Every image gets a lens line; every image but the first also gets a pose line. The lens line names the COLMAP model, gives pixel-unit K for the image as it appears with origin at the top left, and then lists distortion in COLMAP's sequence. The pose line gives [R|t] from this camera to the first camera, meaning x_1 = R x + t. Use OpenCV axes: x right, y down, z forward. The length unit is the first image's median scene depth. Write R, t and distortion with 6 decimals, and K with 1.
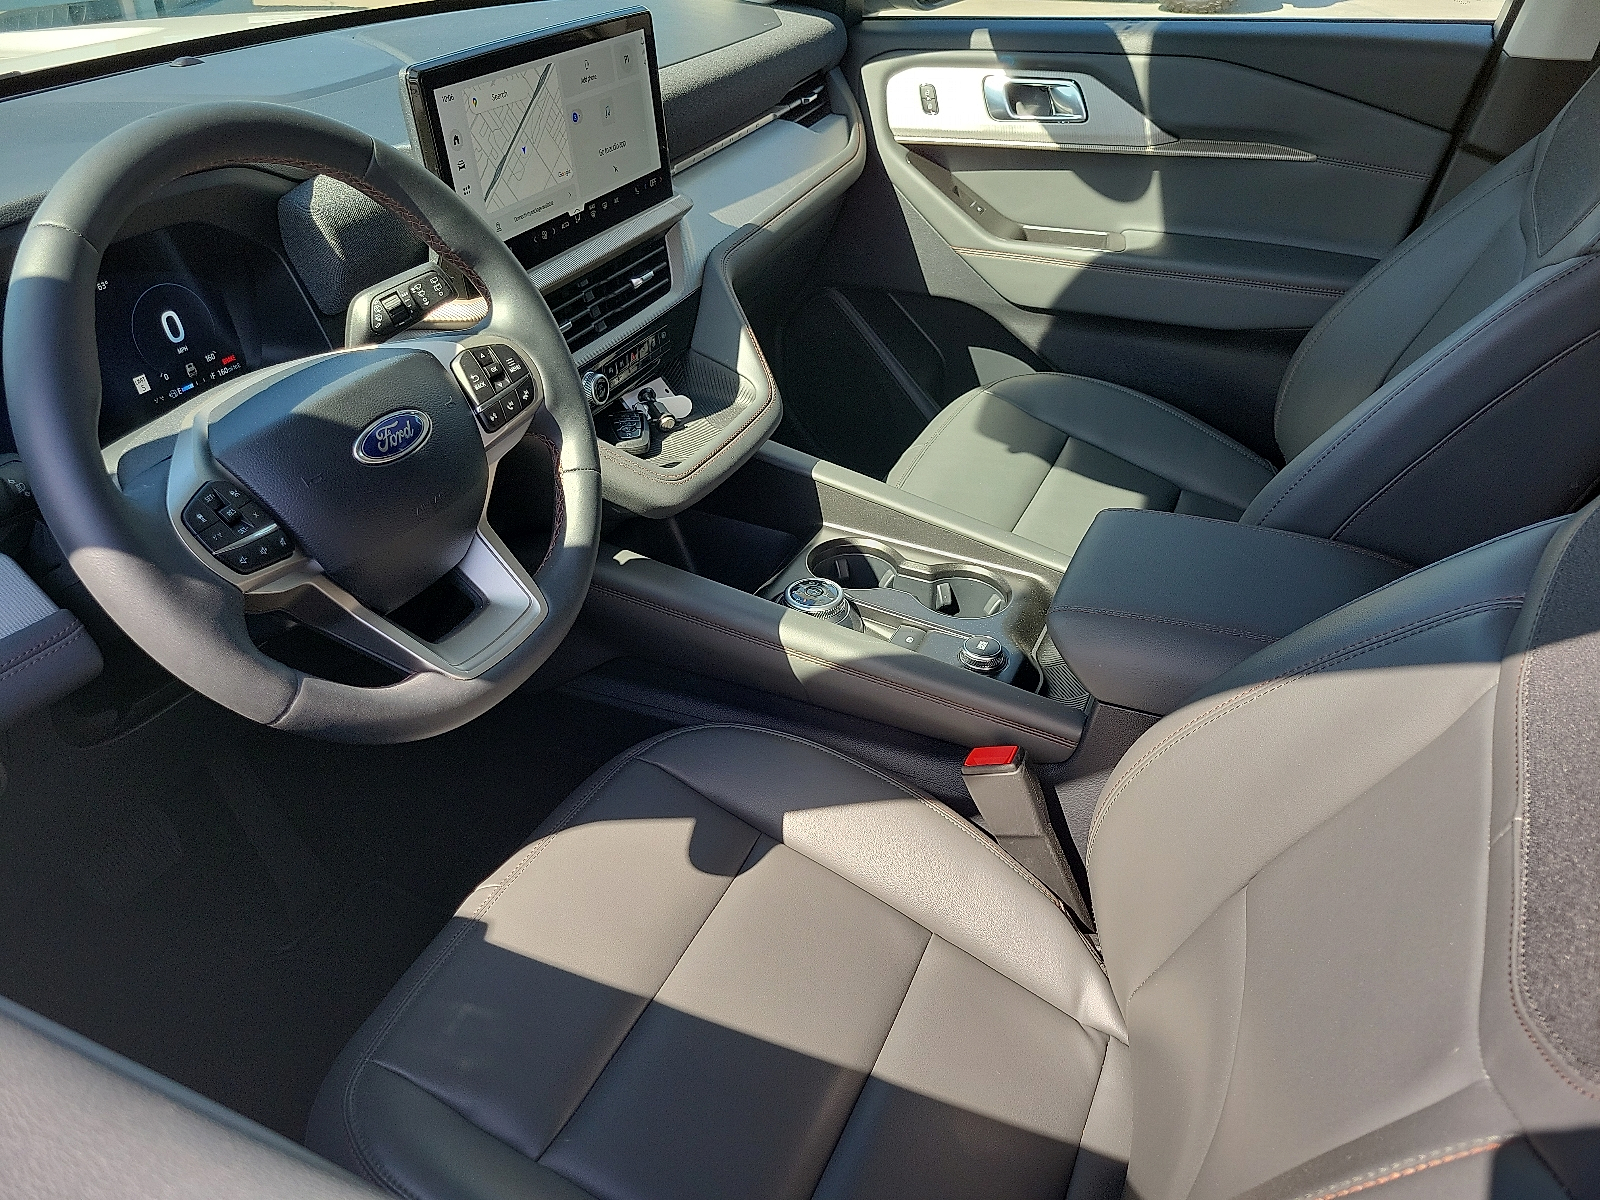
lens RADIAL K [[1192.1, 0, 772.7], [0, 1192.1, 605.7], [0, 0, 1]] dist [0.048380, -0.046909]
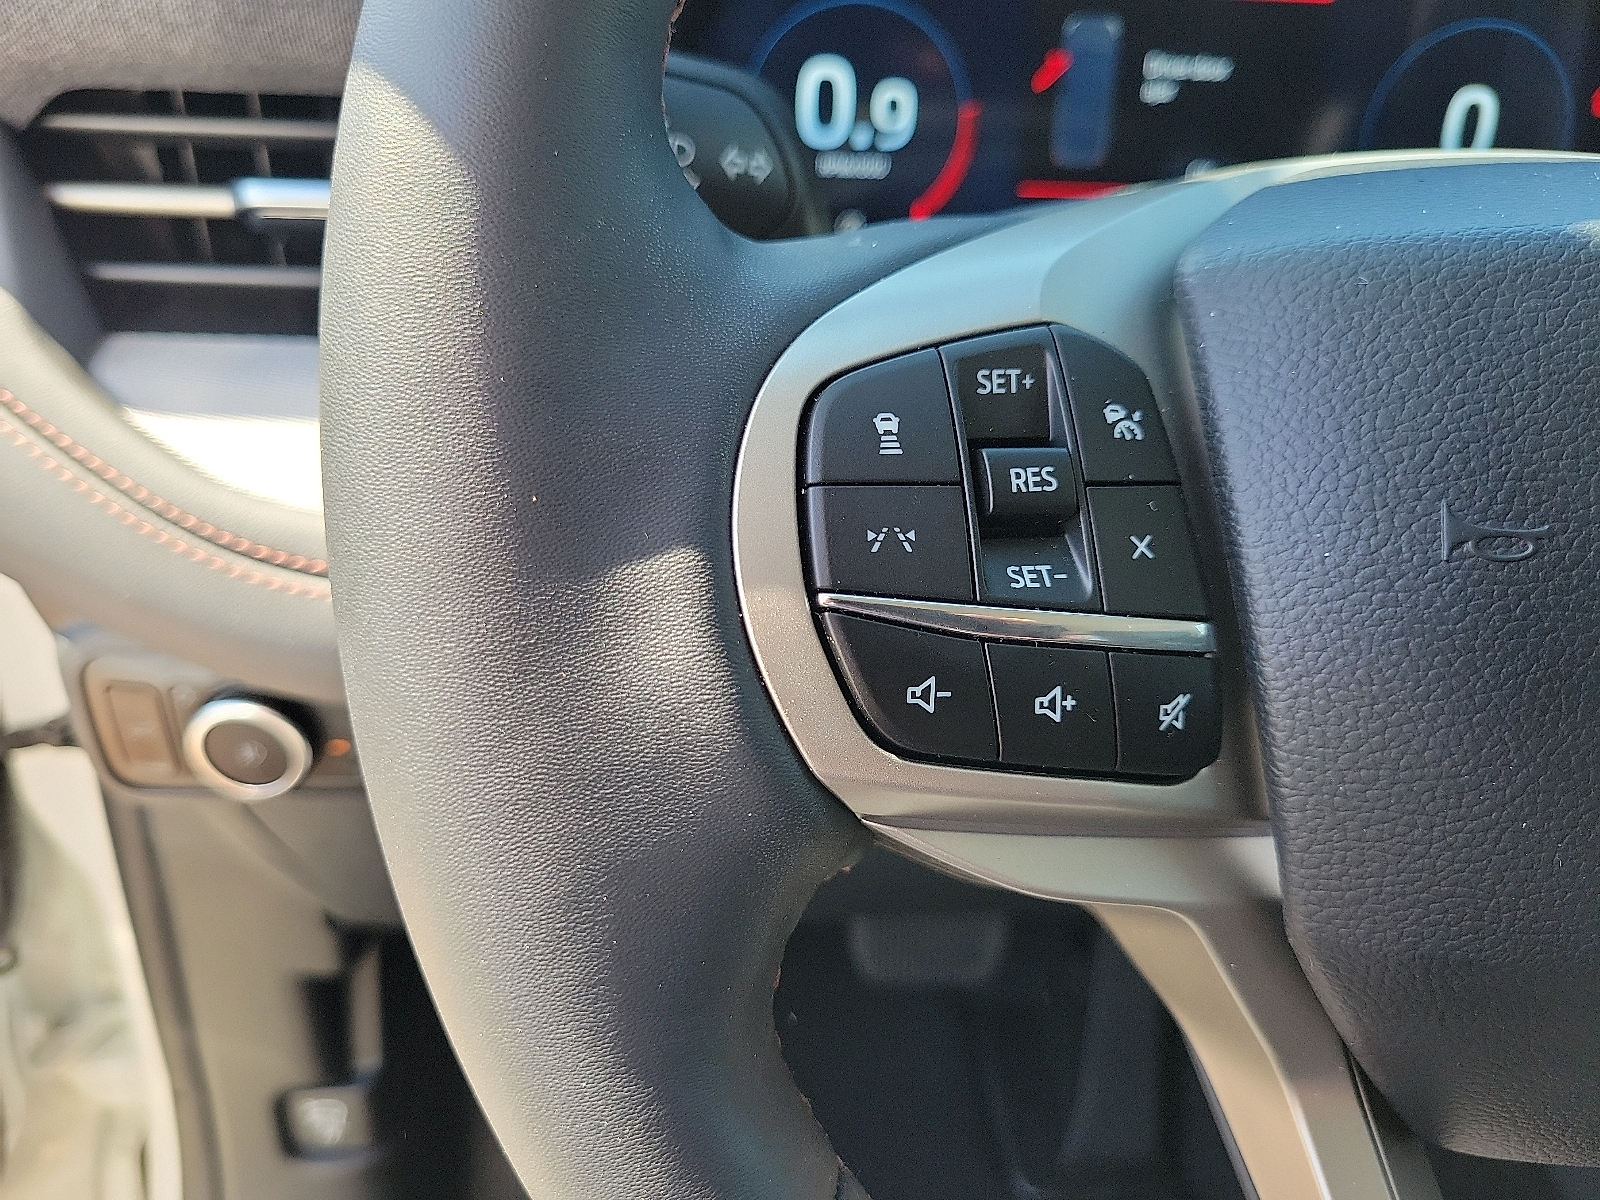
lens RADIAL K [[1275.0, 0, 798.5], [0, 1275.0, 642.5], [0, 0, 1]] dist [-0.002036, -0.005138]
pose [[0.501983, 0.503679, -0.703079, -0.151095], [-0.519888, 0.825389, 0.220113, -0.041357], [0.691181, 0.255029, 0.676188, 0.417822]]
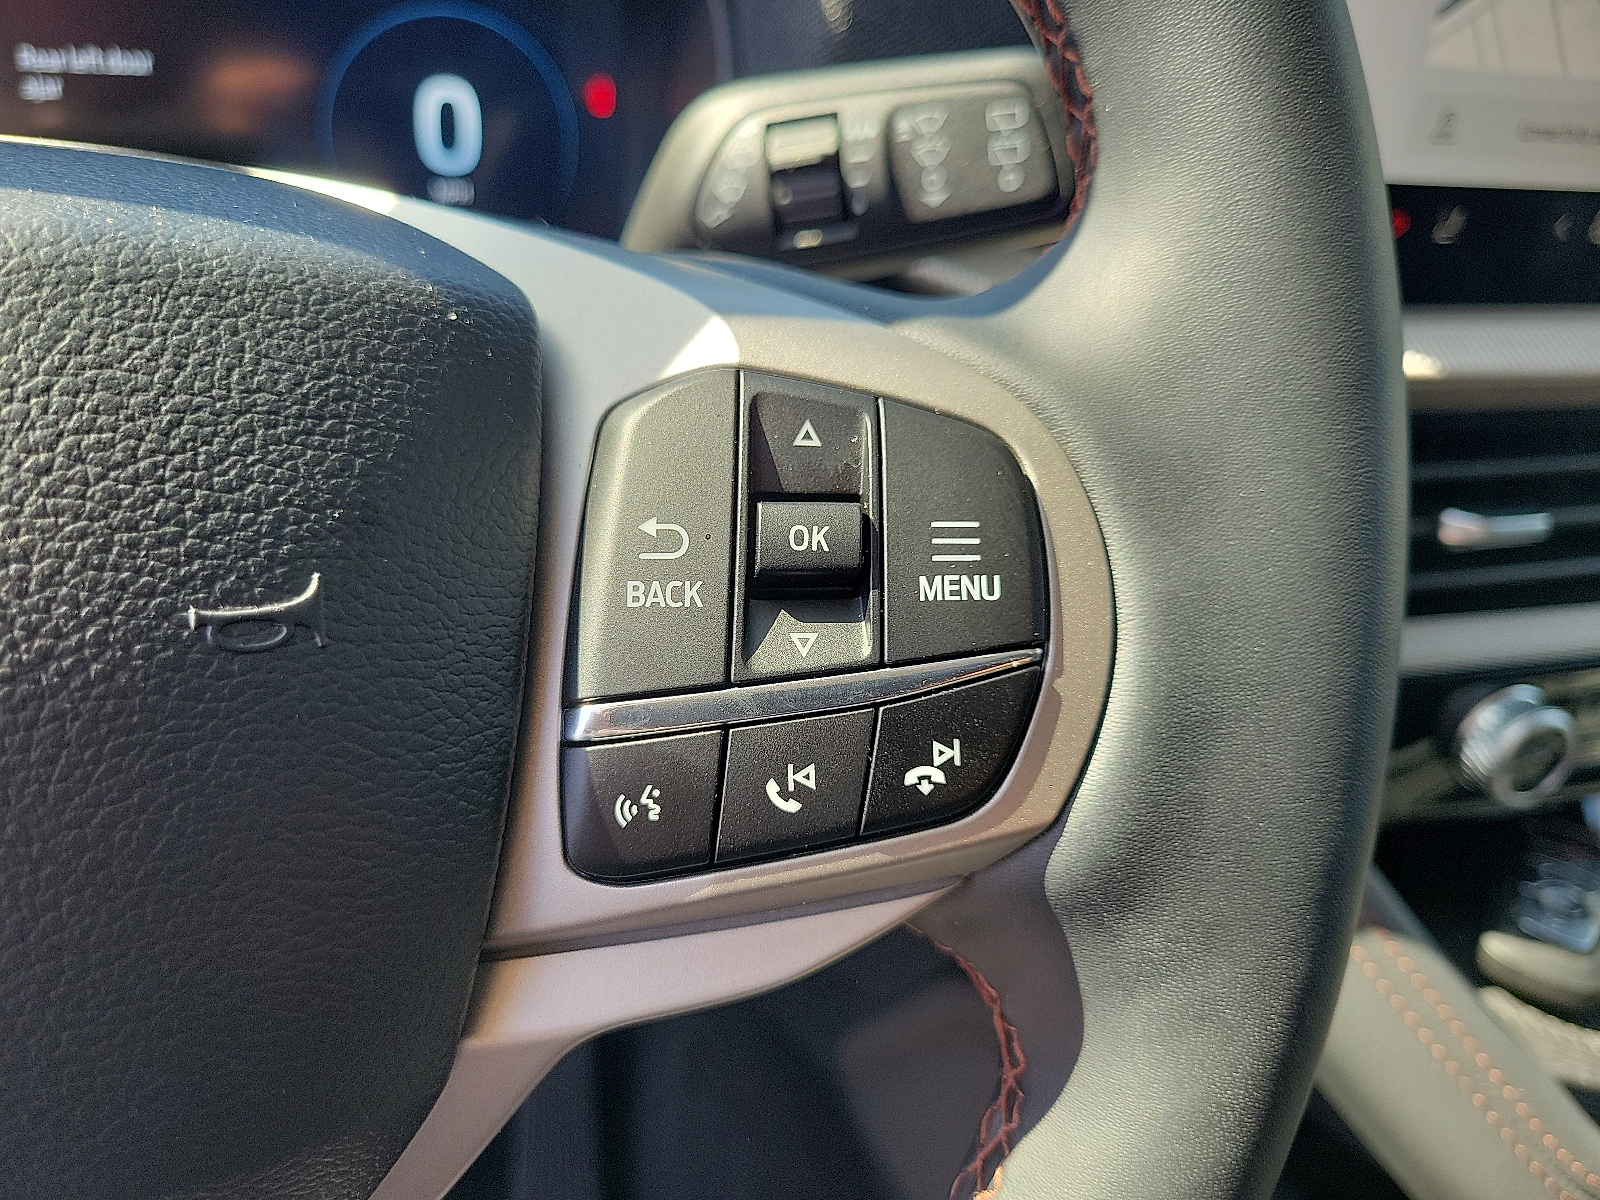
lens RADIAL K [[1275.0, 0, 798.5], [0, 1275.0, 642.5], [0, 0, 1]] dist [-0.002036, -0.005138]
pose [[0.679419, 0.431570, -0.593412, -0.083614], [-0.475941, 0.874731, 0.091243, -0.128551], [0.558454, 0.220437, 0.799711, 0.558804]]
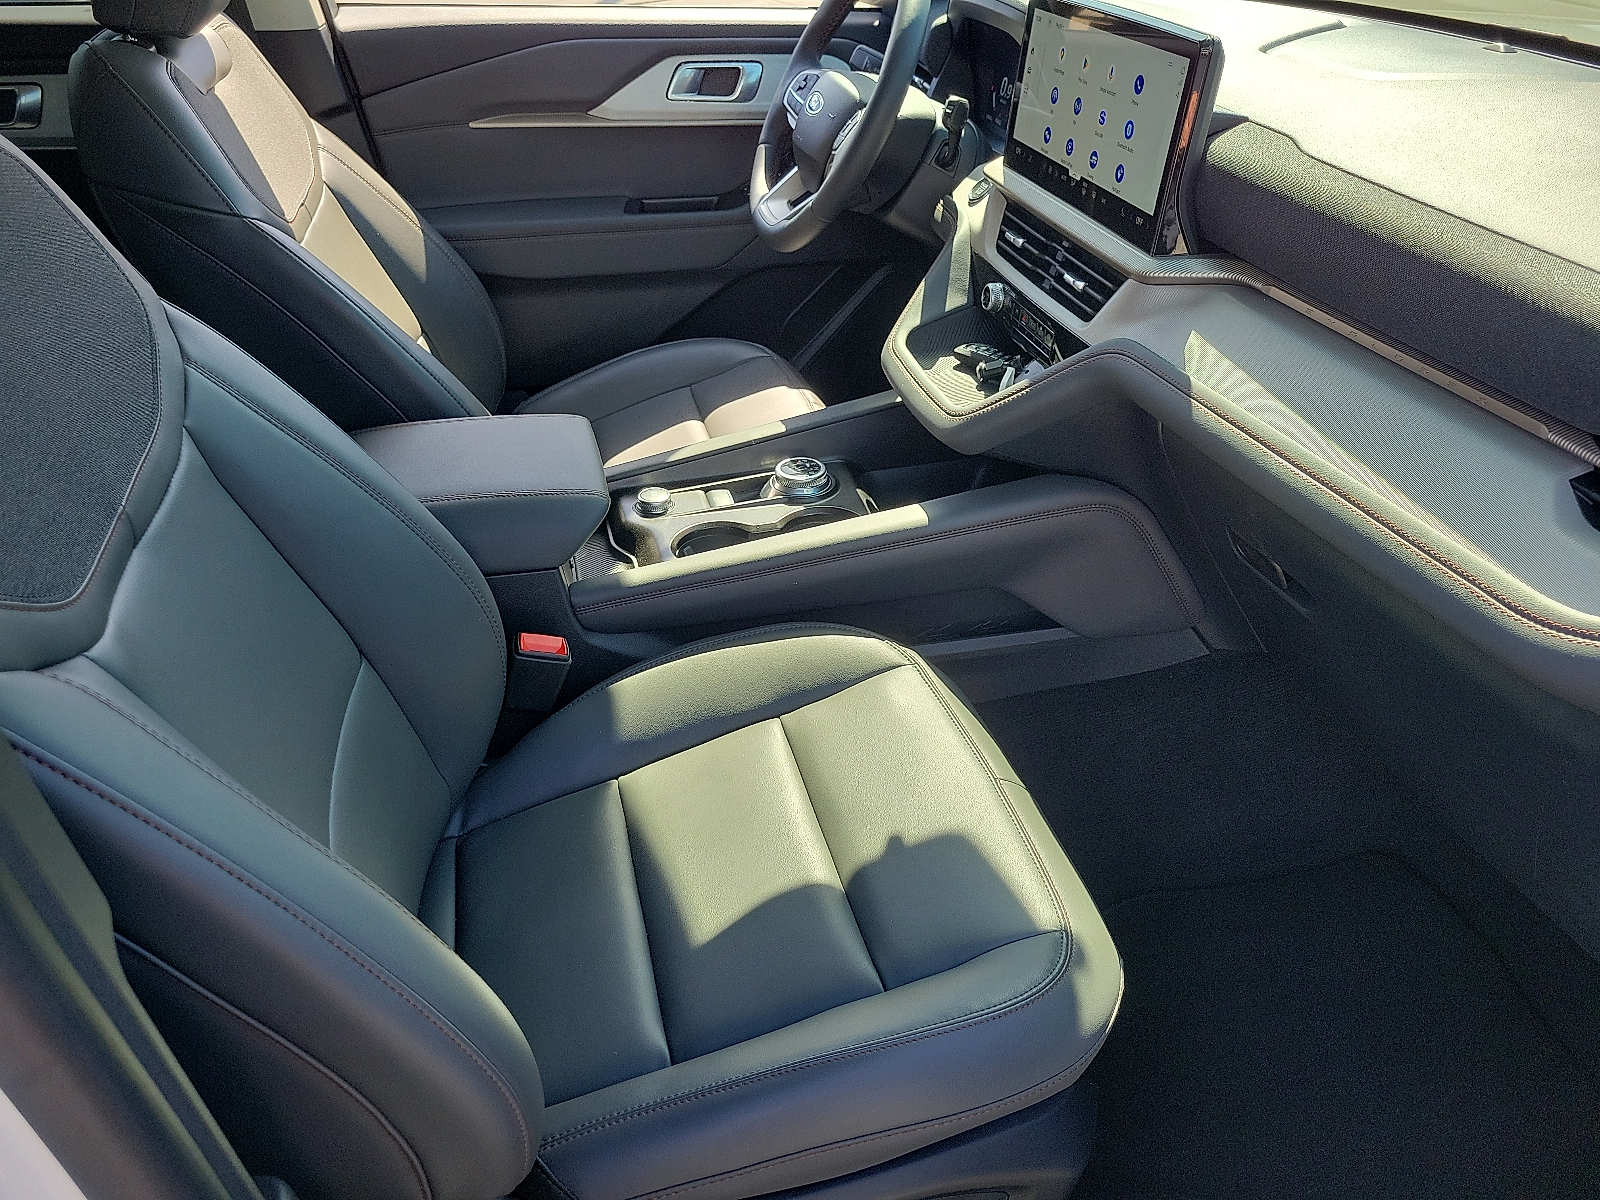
lens RADIAL K [[1205.6, 0, 768.0], [0, 1205.6, 606.9], [0, 0, 1]] dist [0.006812, -0.000882]
pose [[-0.781543, 0.361417, -0.508496, 0.647371], [-0.328806, 0.454051, 0.828084, -0.838502], [0.530167, 0.814380, -0.236025, 1.244908]]
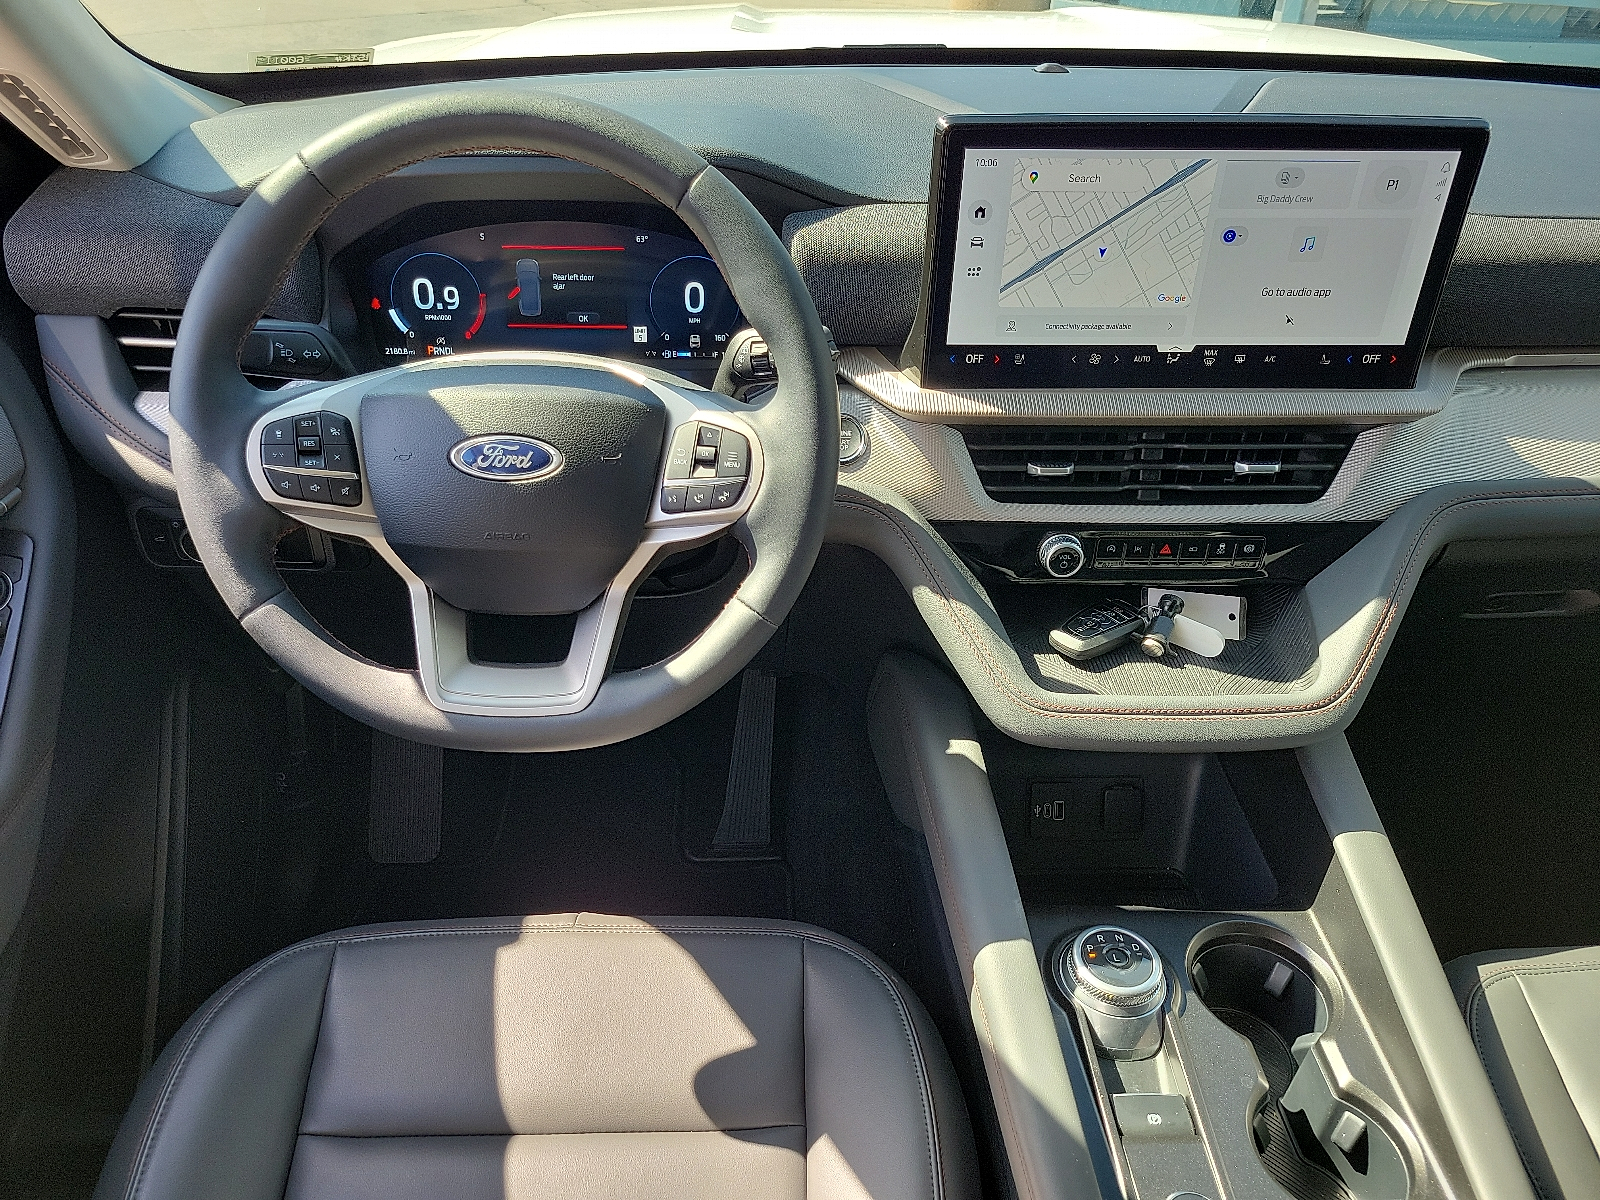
lens RADIAL K [[1192.1, 0, 772.7], [0, 1192.1, 605.7], [0, 0, 1]] dist [0.048380, -0.046909]
pose [[0.460500, 0.519236, -0.719954, 0.301839], [-0.514212, 0.817163, 0.260442, -0.229898], [0.723551, 0.250276, 0.643301, 0.324845]]
